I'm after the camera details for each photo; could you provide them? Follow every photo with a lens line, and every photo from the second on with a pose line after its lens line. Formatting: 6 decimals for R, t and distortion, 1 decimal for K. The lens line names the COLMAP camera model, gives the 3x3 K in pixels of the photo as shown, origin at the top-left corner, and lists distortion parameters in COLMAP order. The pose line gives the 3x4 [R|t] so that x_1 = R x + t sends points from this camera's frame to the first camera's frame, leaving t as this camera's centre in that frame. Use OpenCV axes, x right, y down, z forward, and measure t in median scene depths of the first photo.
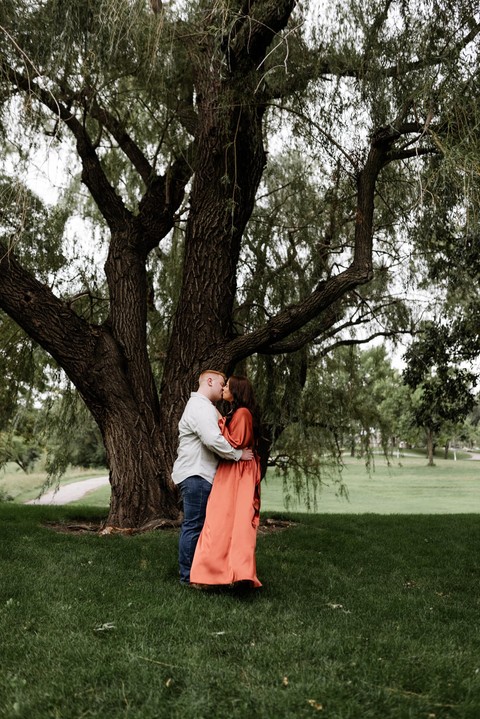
lens RADIAL K [[711.7, 0, 240.0], [0, 711.7, 359.2], [0, 0, 1]] dist [-0.018066, 0.000000]
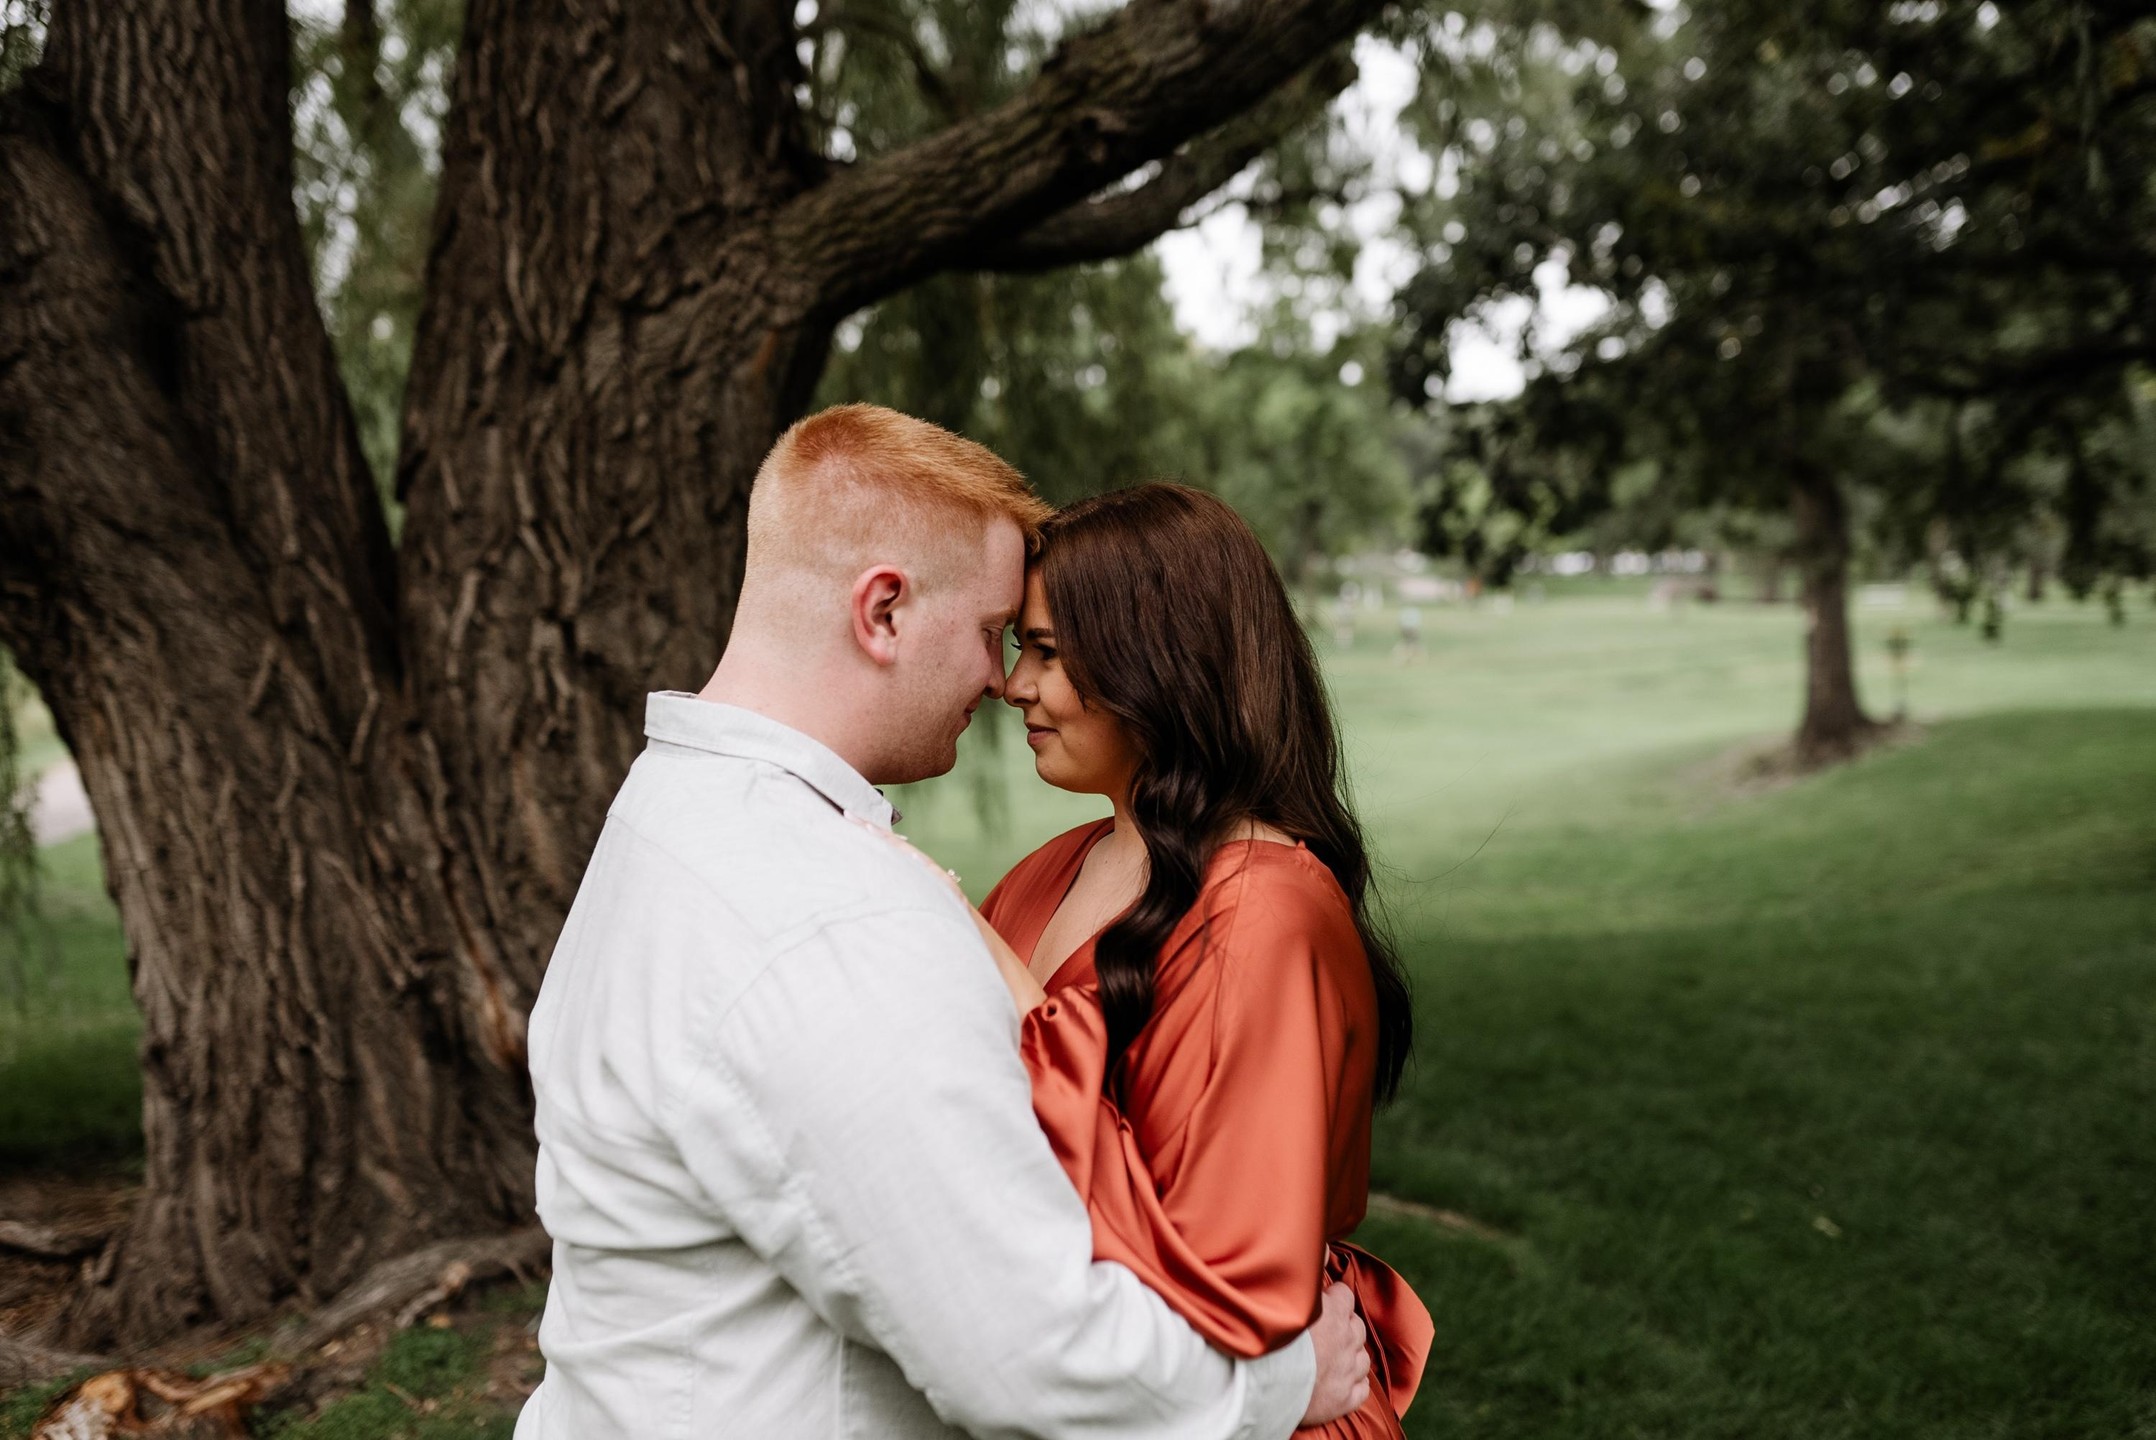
lens RADIAL K [[2134.0, 0, 1079.8], [0, 2134.0, 722.0], [0, 0, 1]] dist [-0.018066, 0.000000]
pose [[0.984367, -0.036988, 0.172204, -0.040950], [0.002895, 0.980966, 0.194157, 0.000181], [-0.176108, -0.190623, 0.965737, 0.475893]]
